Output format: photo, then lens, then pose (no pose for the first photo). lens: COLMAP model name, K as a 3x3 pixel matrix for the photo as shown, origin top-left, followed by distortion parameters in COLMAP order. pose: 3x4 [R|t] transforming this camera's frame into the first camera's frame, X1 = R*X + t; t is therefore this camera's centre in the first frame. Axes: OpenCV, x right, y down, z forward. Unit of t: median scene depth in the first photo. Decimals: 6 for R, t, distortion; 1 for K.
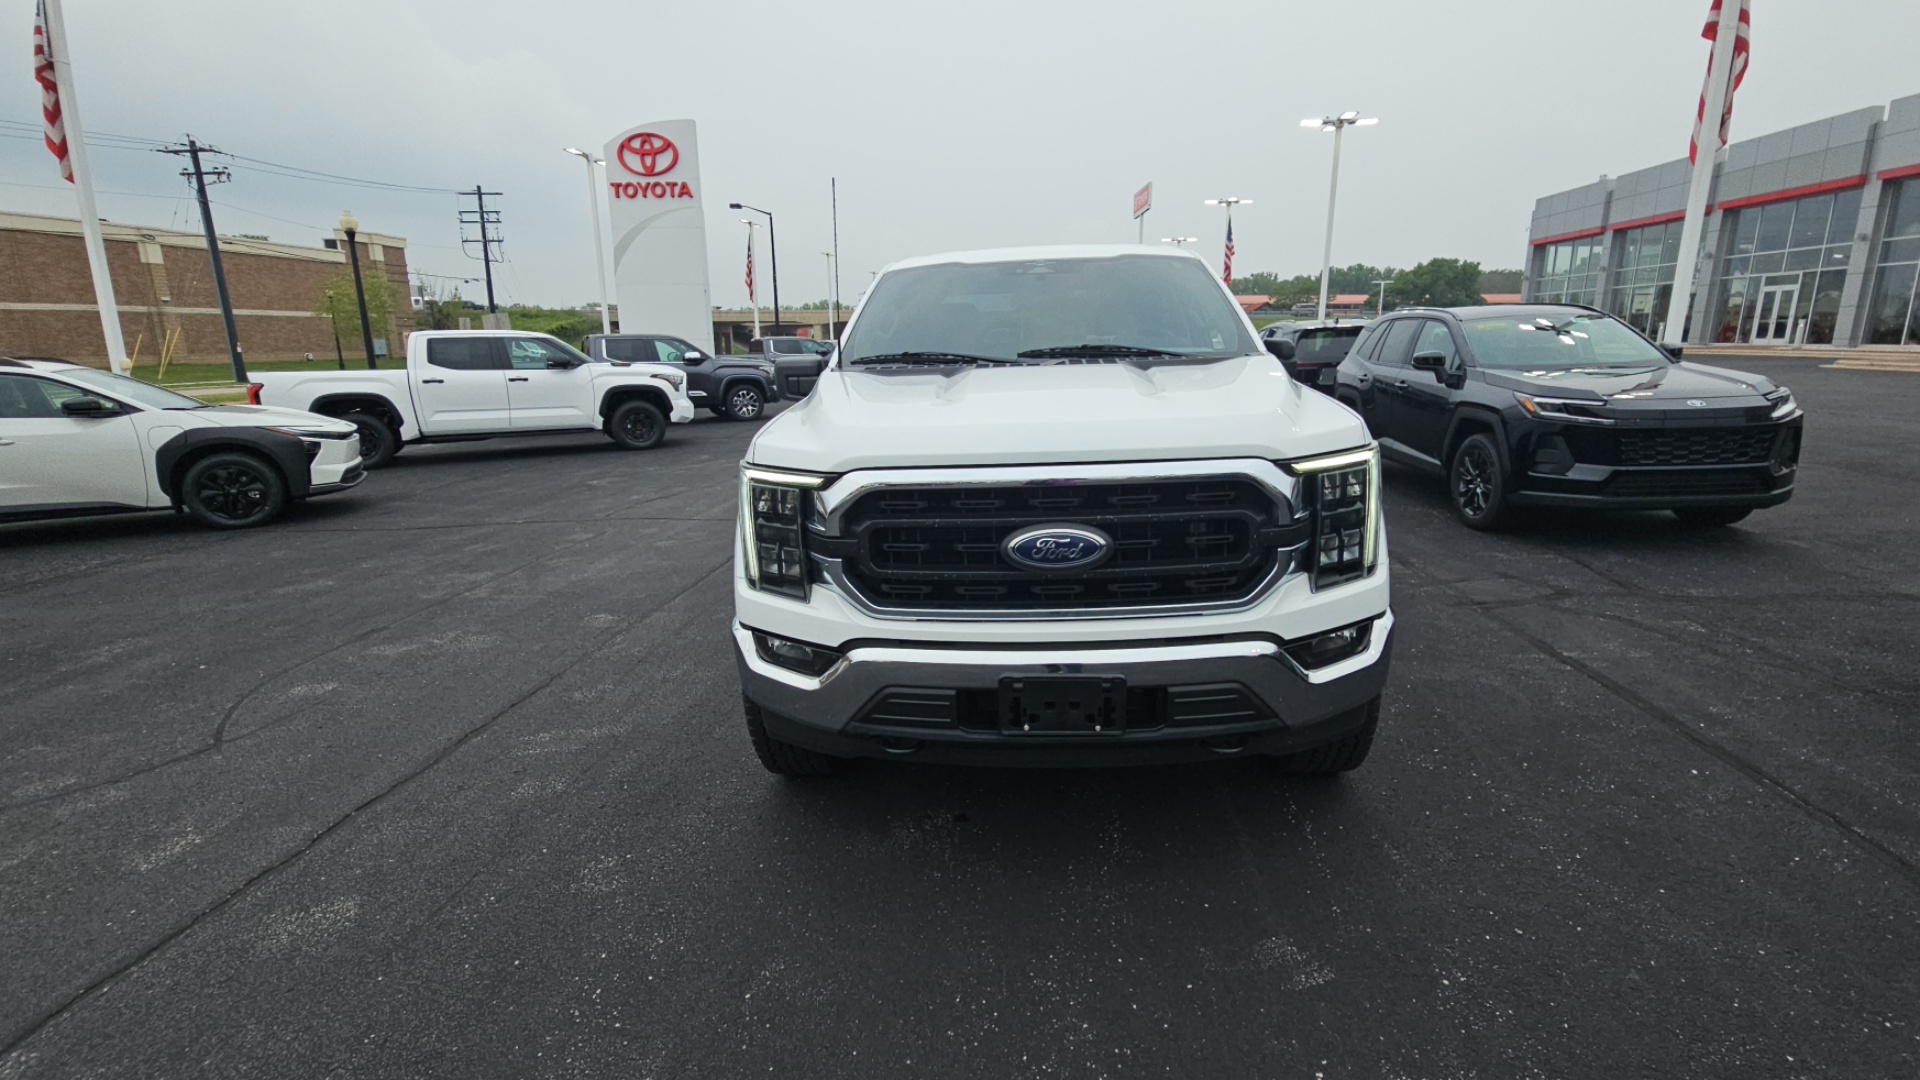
lens RADIAL K [[859.8, 0, 973.1], [0, 859.8, 531.5], [0, 0, 1]] dist [0.009349, -0.006883]
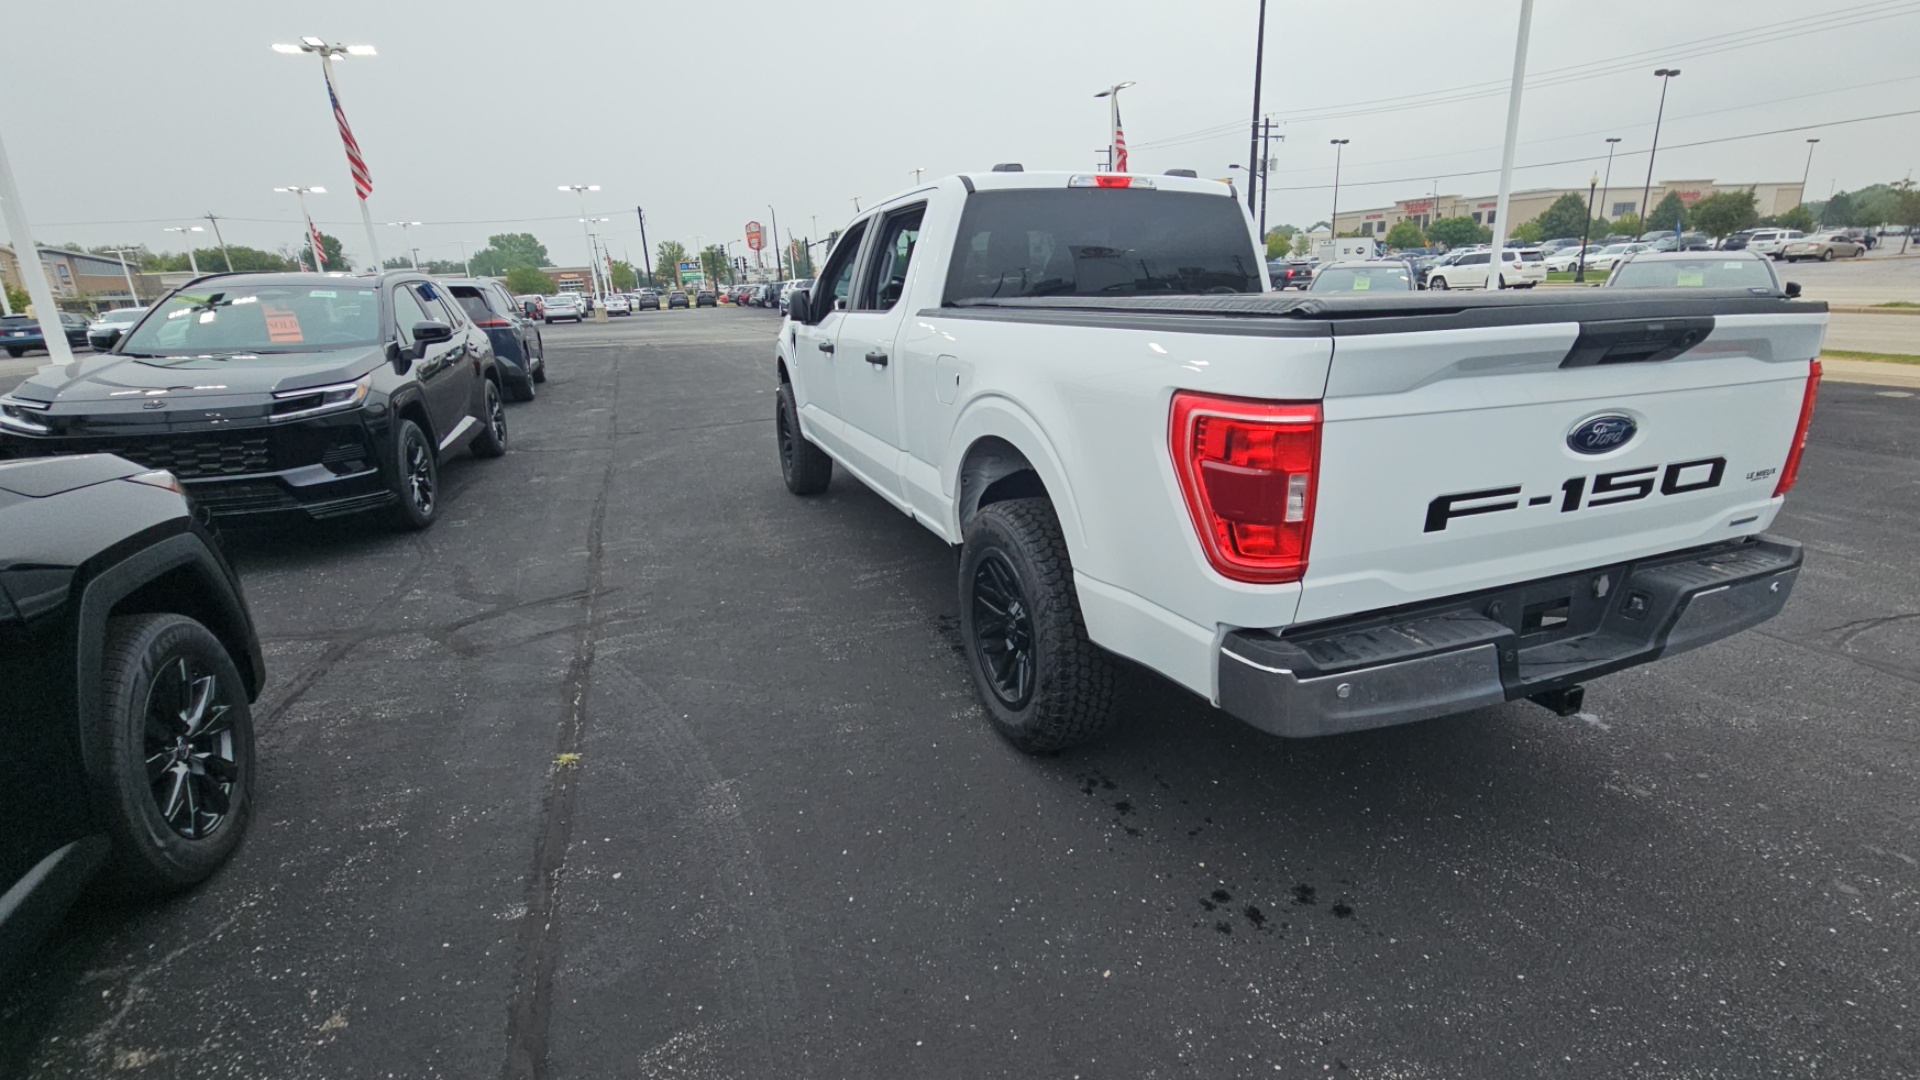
lens RADIAL K [[859.8, 0, 985.0], [0, 859.8, 545.2], [0, 0, 1]] dist [0.009349, -0.006883]
pose [[-0.896791, 0.180569, -0.403931, 0.116177], [-0.043520, 0.872508, 0.486658, -0.089248], [0.440308, 0.454010, -0.774599, 0.387974]]
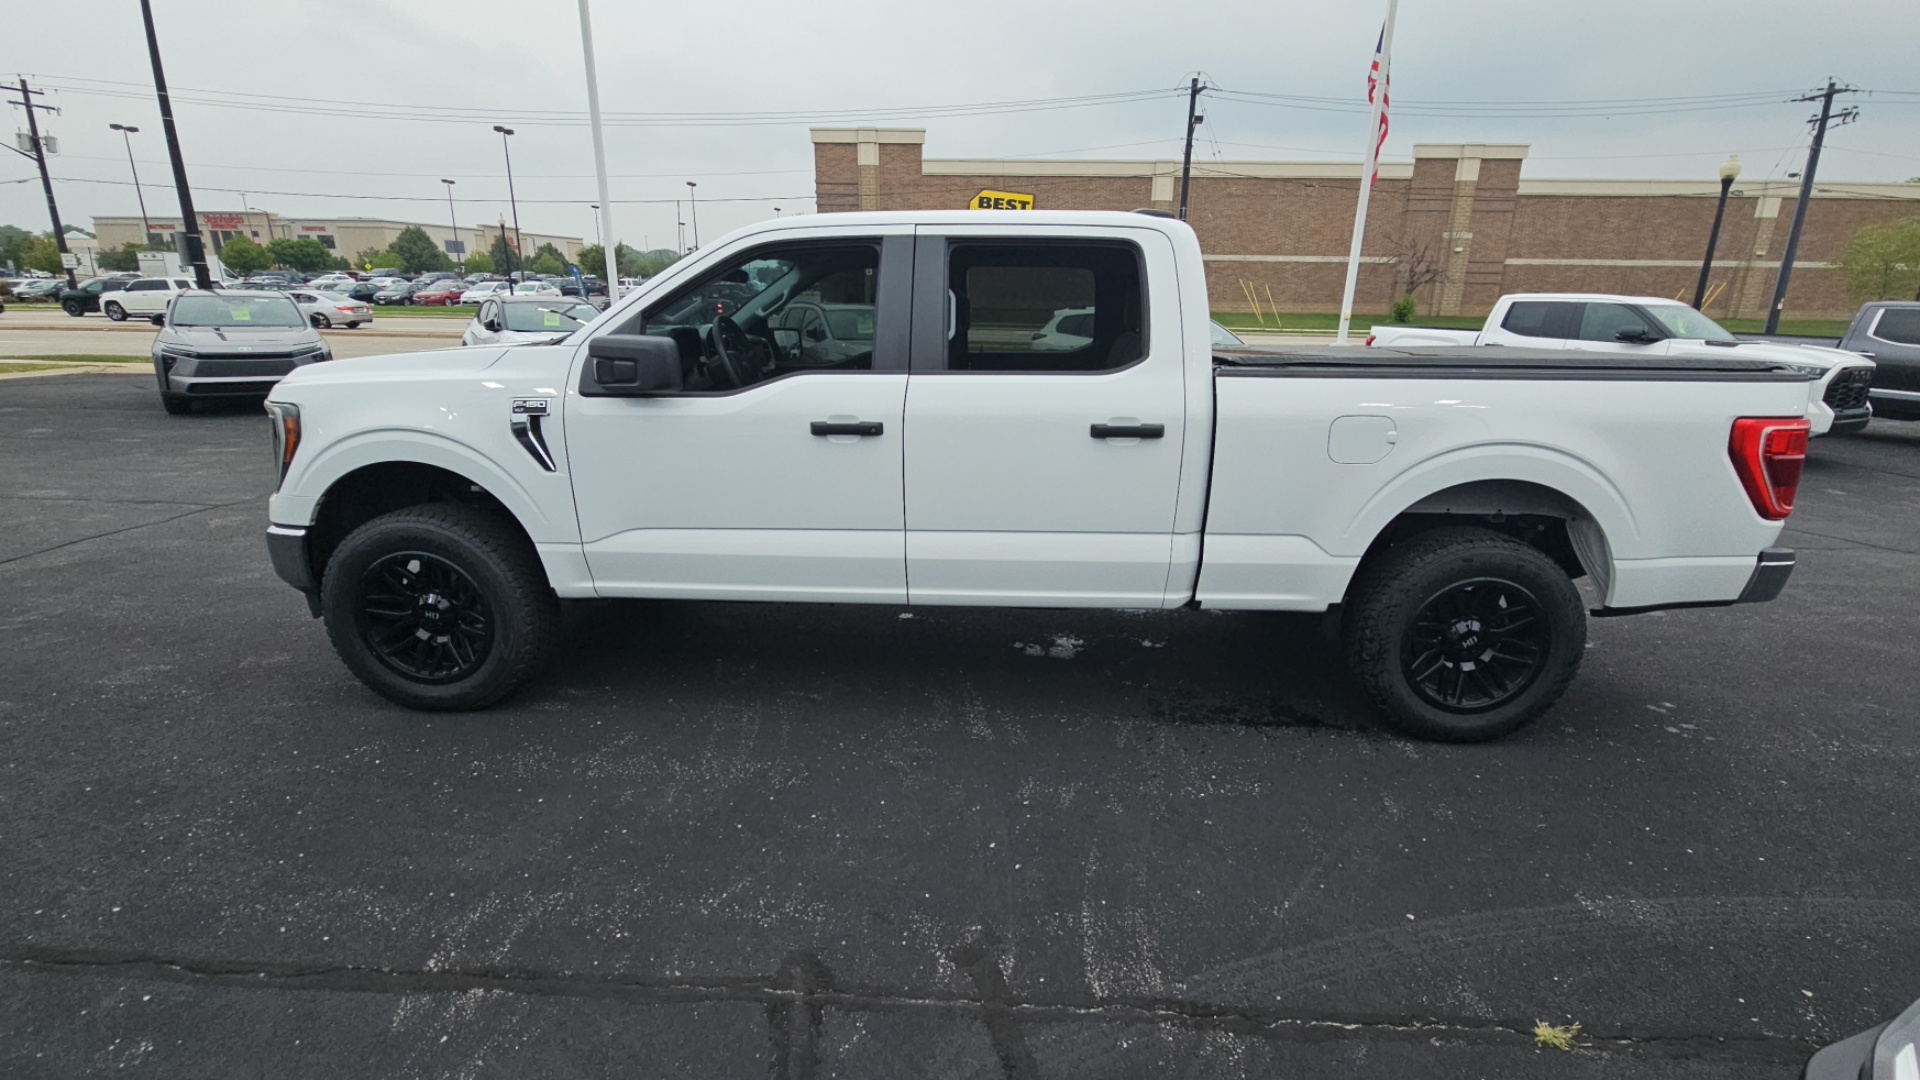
lens RADIAL K [[859.8, 0, 980.8], [0, 859.8, 527.4], [0, 0, 1]] dist [0.009349, -0.006883]
pose [[0.035477, 0.280127, -0.959307, 0.191833], [-0.234334, 0.935481, 0.264503, -0.055316], [0.971509, 0.215415, 0.098831, 0.203816]]
